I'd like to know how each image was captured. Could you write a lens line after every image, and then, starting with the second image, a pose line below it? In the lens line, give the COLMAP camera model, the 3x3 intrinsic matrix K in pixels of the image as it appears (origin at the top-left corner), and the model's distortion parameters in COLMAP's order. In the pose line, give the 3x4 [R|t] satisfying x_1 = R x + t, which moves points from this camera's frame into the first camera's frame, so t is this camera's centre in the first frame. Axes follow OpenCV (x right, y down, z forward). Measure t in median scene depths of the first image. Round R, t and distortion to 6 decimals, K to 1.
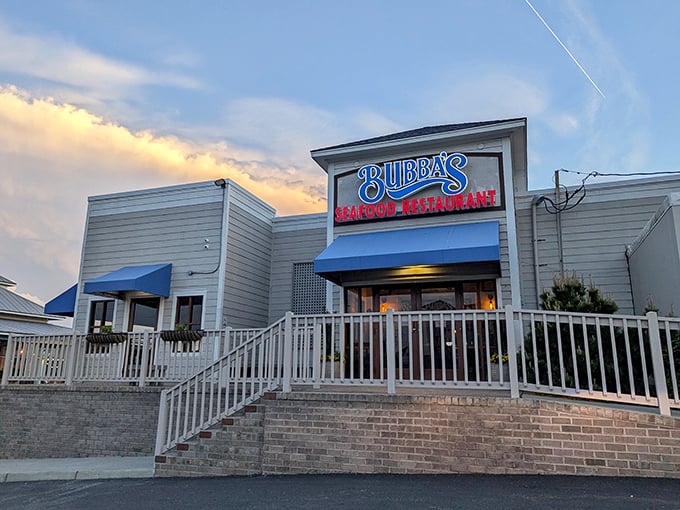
lens RADIAL K [[496.0, 0, 339.9], [0, 496.0, 254.6], [0, 0, 1]] dist [0.012002, -0.001781]
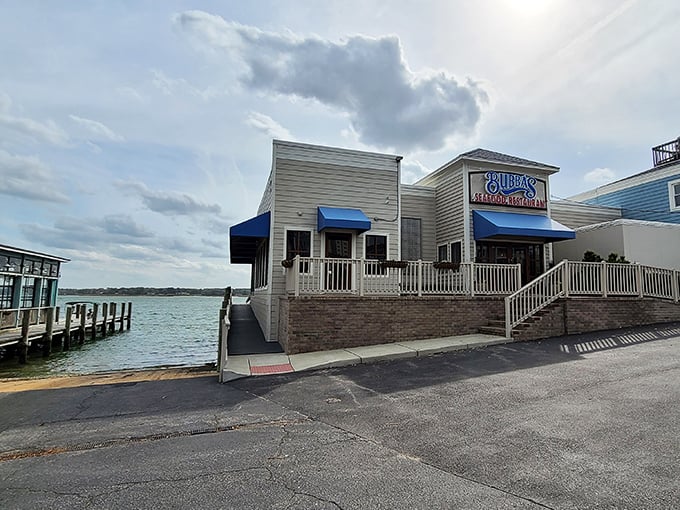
lens RADIAL K [[380.0, 0, 341.1], [0, 380.0, 257.5], [0, 0, 1]] dist [-0.021925, 0.000773]
pose [[0.804789, 0.056231, 0.590892, -1.110128], [-0.139609, 0.985507, 0.096363, 0.060391], [-0.576909, -0.160046, 0.800975, 0.195903]]
